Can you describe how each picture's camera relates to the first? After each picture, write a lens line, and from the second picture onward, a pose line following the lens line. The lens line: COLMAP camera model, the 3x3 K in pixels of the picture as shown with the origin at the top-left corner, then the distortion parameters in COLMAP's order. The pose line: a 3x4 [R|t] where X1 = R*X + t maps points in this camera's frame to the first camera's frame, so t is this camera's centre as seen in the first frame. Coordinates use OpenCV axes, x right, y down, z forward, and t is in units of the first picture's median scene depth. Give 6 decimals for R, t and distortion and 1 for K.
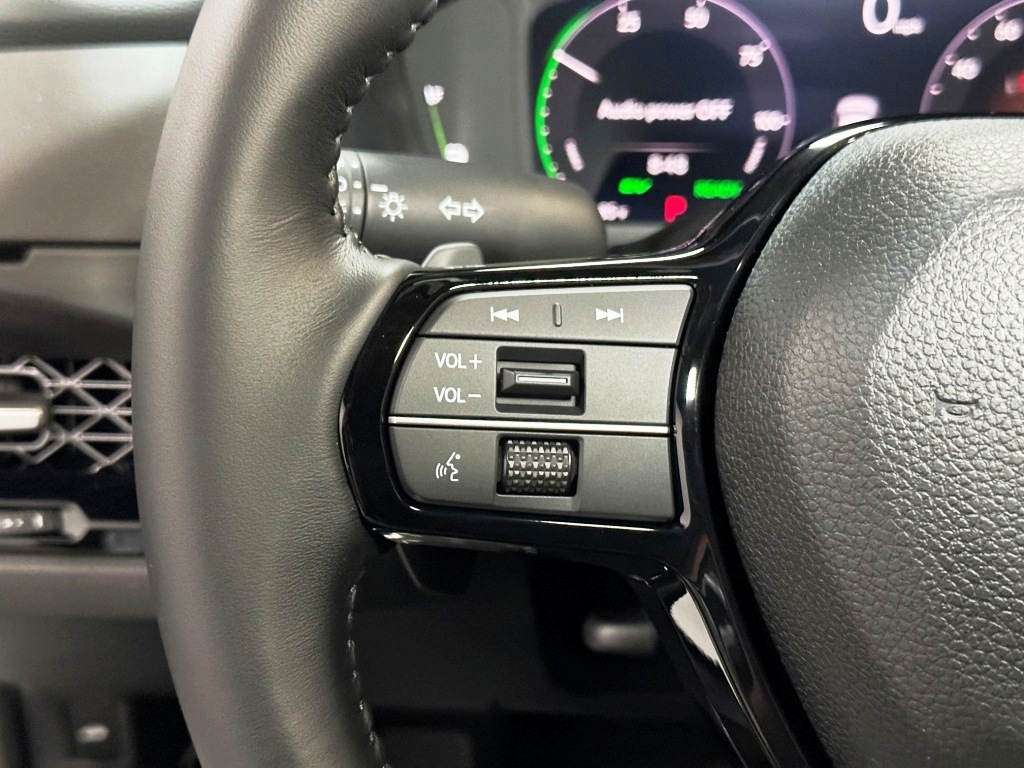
lens RADIAL K [[1455.4, 0, 512.0], [0, 1455.4, 384.0], [0, 0, 1]] dist [0.130359, -0.050371]
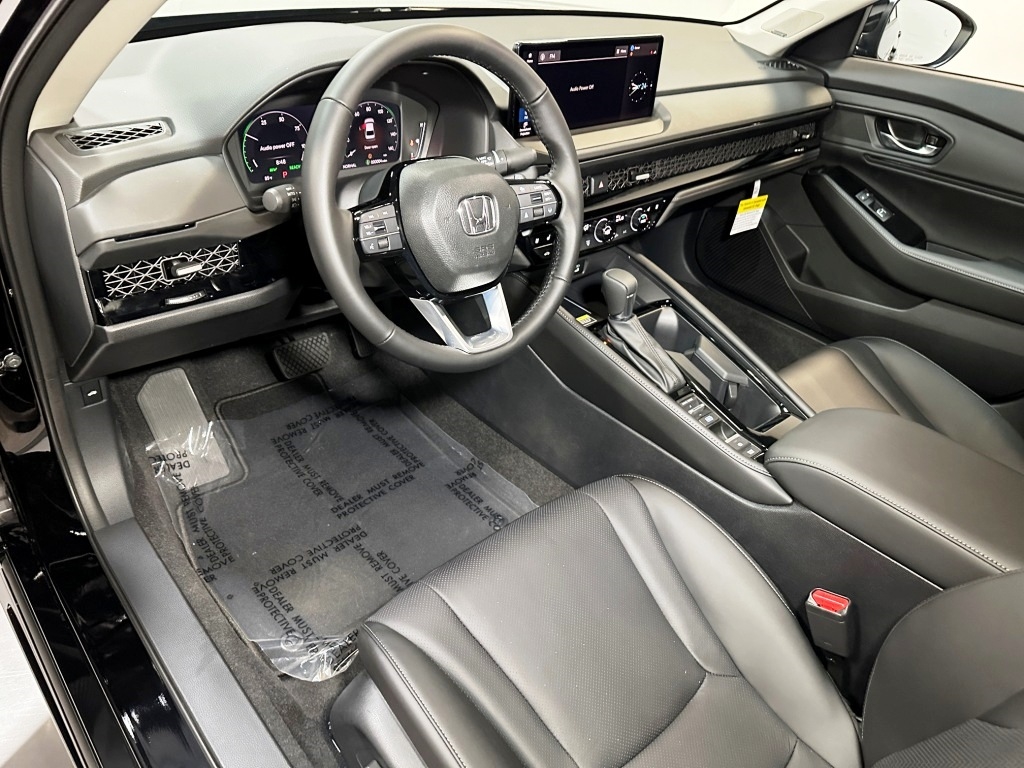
lens RADIAL K [[737.5, 0, 492.3], [0, 737.5, 396.1], [0, 0, 1]] dist [0.104958, -0.166146]
pose [[0.737848, -0.338197, 0.584126, -0.768365], [0.165851, 0.929725, 0.328795, -0.135711], [-0.654274, -0.145723, 0.742085, -0.754703]]
